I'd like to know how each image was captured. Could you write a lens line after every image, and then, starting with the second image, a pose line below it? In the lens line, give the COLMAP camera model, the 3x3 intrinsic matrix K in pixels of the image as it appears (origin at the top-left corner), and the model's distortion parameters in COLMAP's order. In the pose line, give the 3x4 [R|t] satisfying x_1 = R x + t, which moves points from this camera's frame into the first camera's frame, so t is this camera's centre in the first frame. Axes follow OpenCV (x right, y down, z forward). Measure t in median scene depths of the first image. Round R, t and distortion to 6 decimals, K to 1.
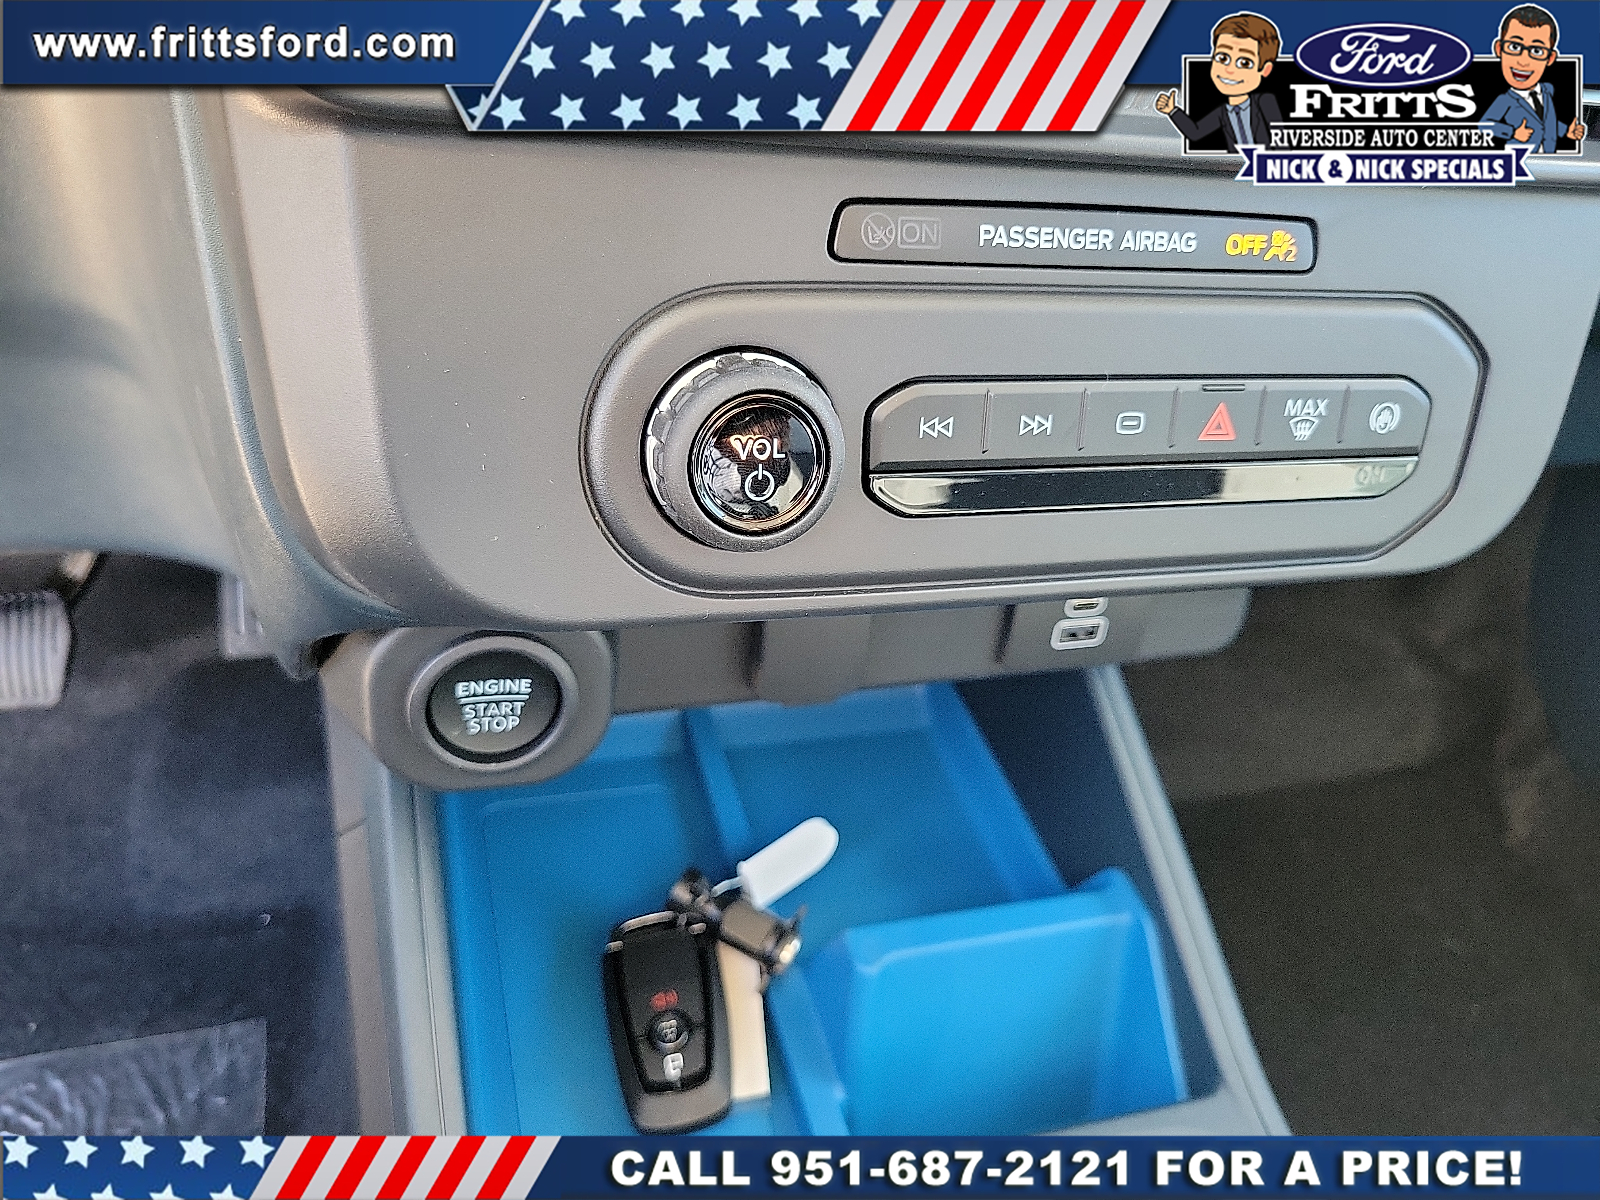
lens RADIAL K [[1207.2, 0, 798.8], [0, 1207.2, 602.0], [0, 0, 1]] dist [0.013066, -0.004801]
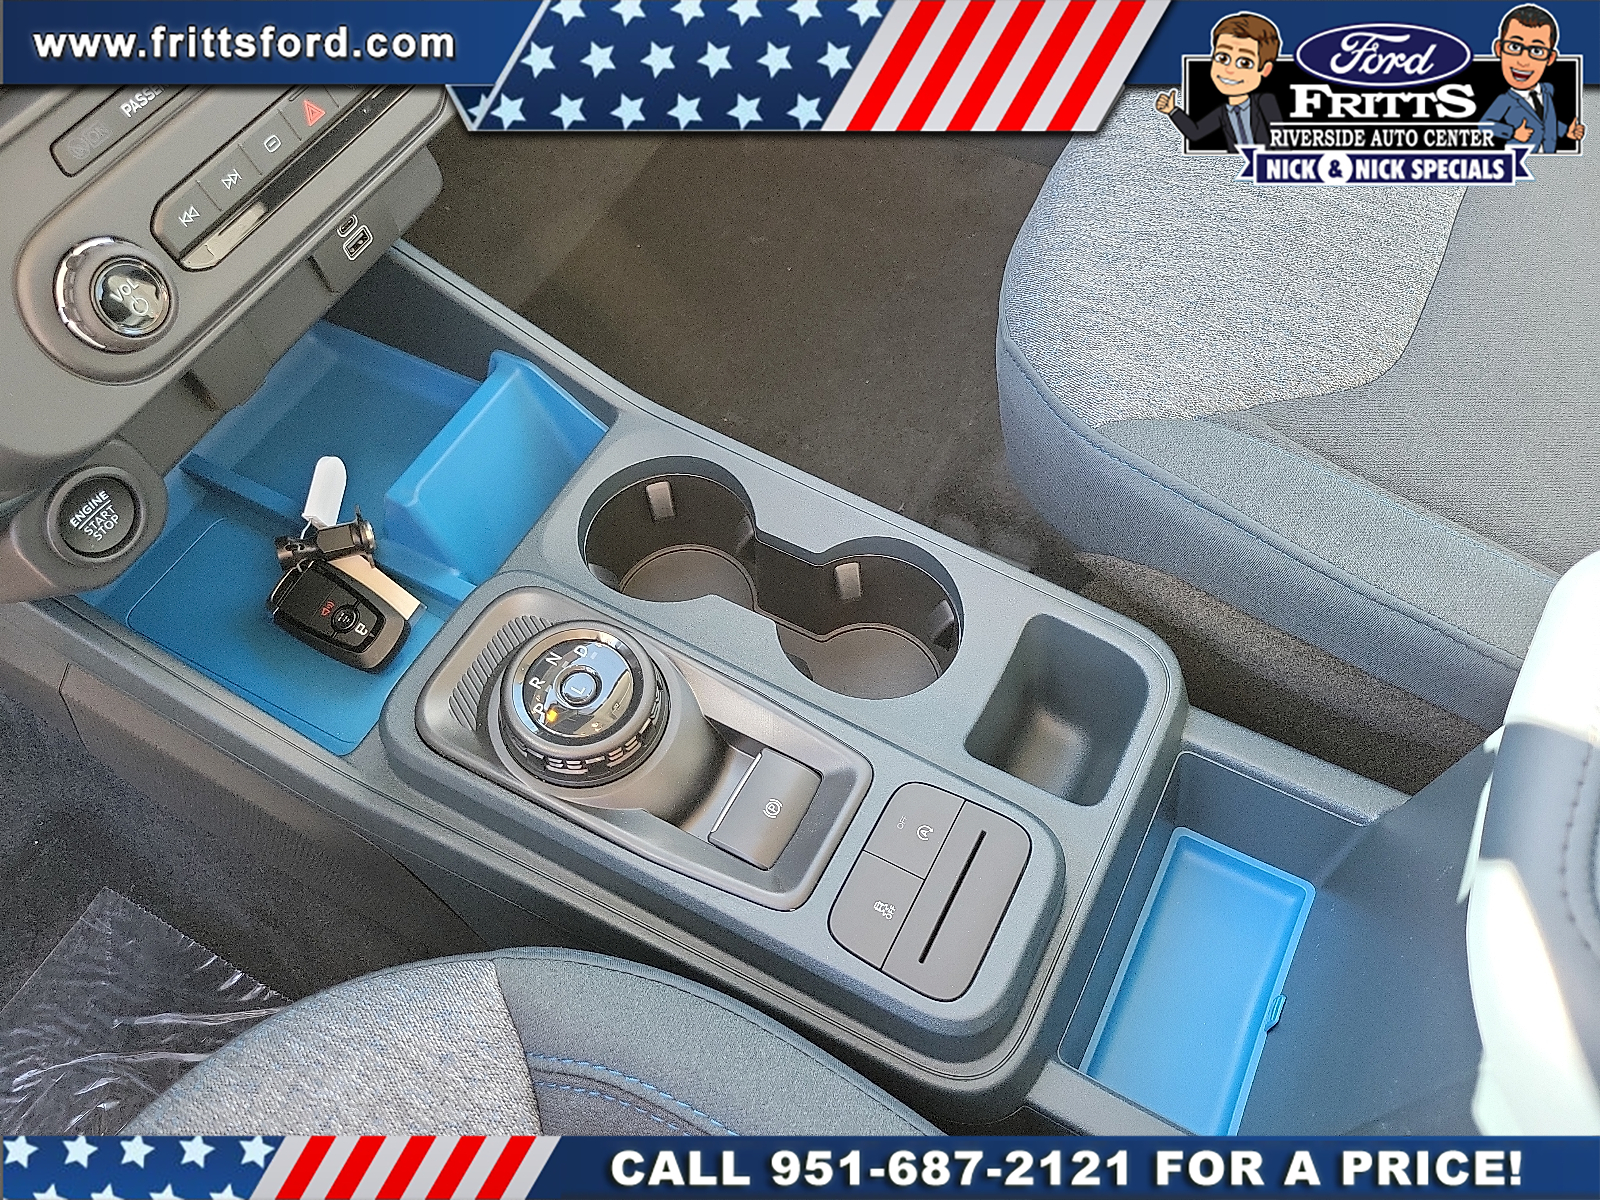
lens RADIAL K [[1207.2, 0, 796.8], [0, 1207.2, 590.4], [0, 0, 1]] dist [0.013066, -0.004801]
pose [[0.685087, -0.692725, 0.225361, -0.034092], [0.567498, 0.701492, 0.431109, -0.009765], [-0.456729, -0.167456, 0.873703, -0.620406]]
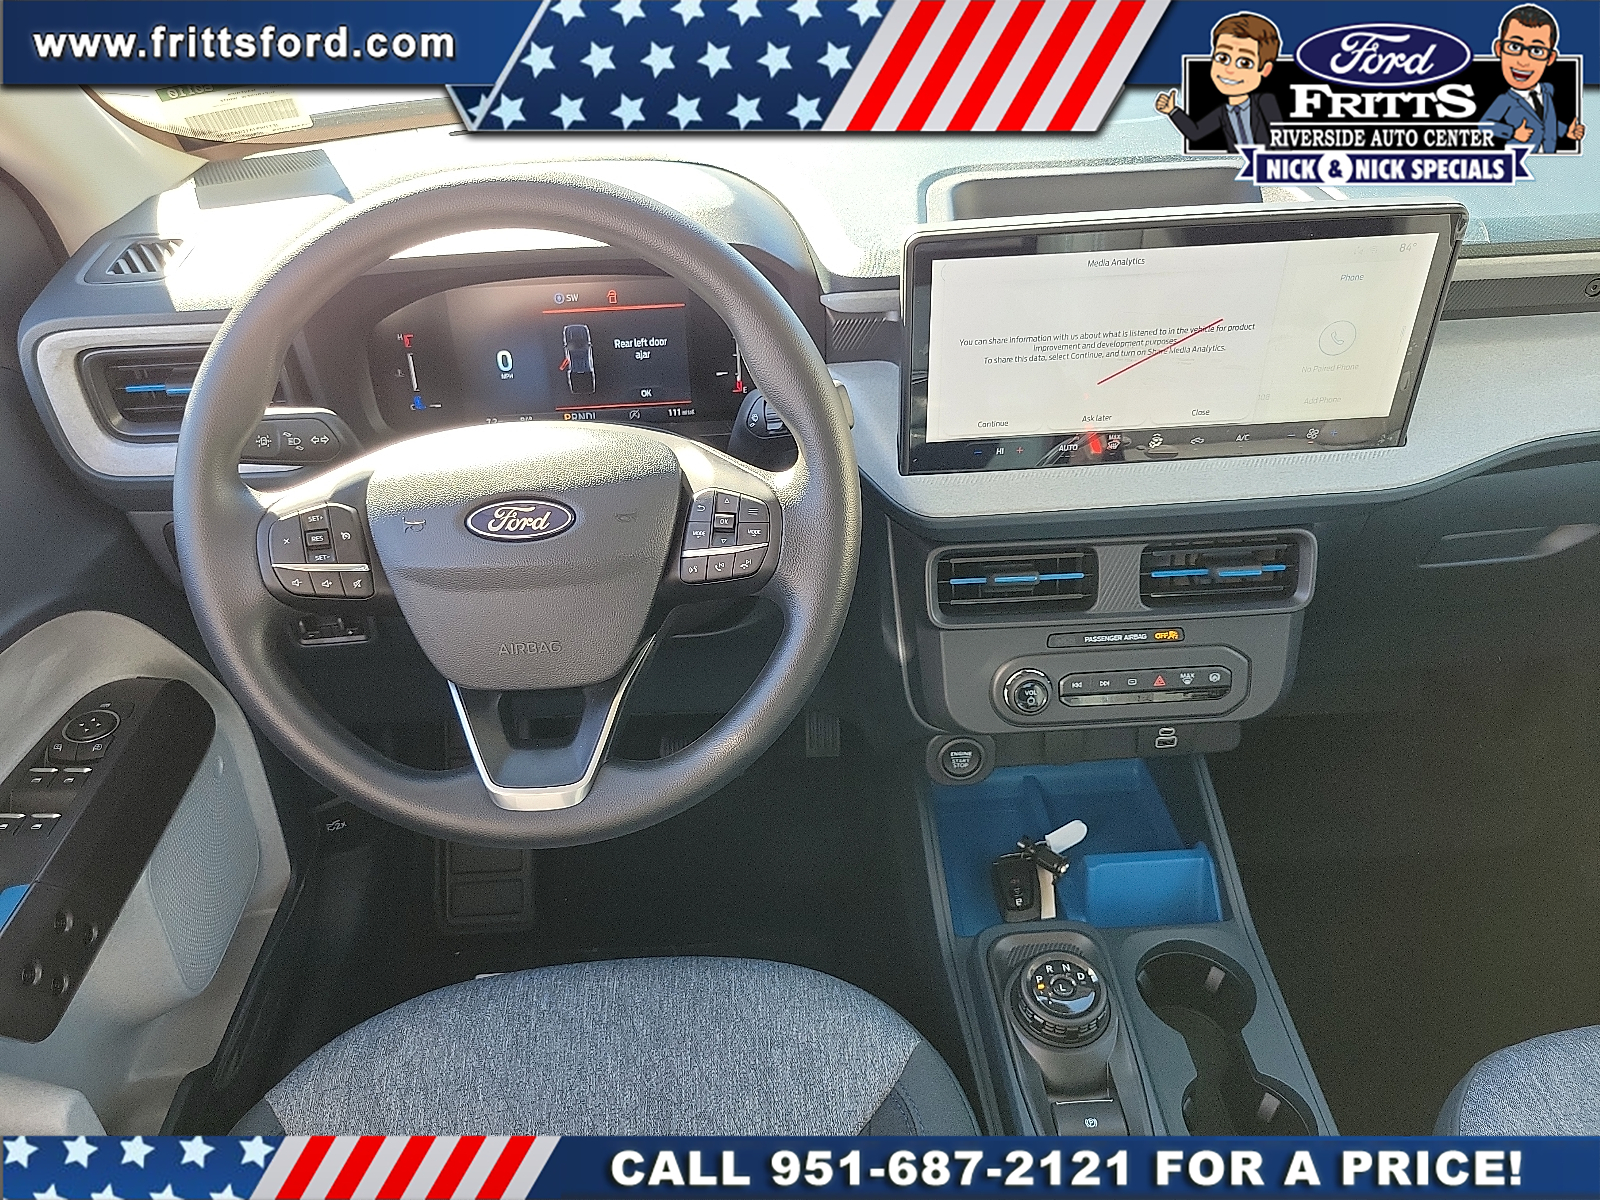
lens RADIAL K [[1207.2, 0, 795.0], [0, 1207.2, 606.1], [0, 0, 1]] dist [0.013066, -0.004801]
pose [[0.957536, -0.026602, -0.287085, 0.209031], [-0.007376, 0.993148, -0.116628, 0.043038], [0.288221, 0.113793, 0.950779, -1.774394]]
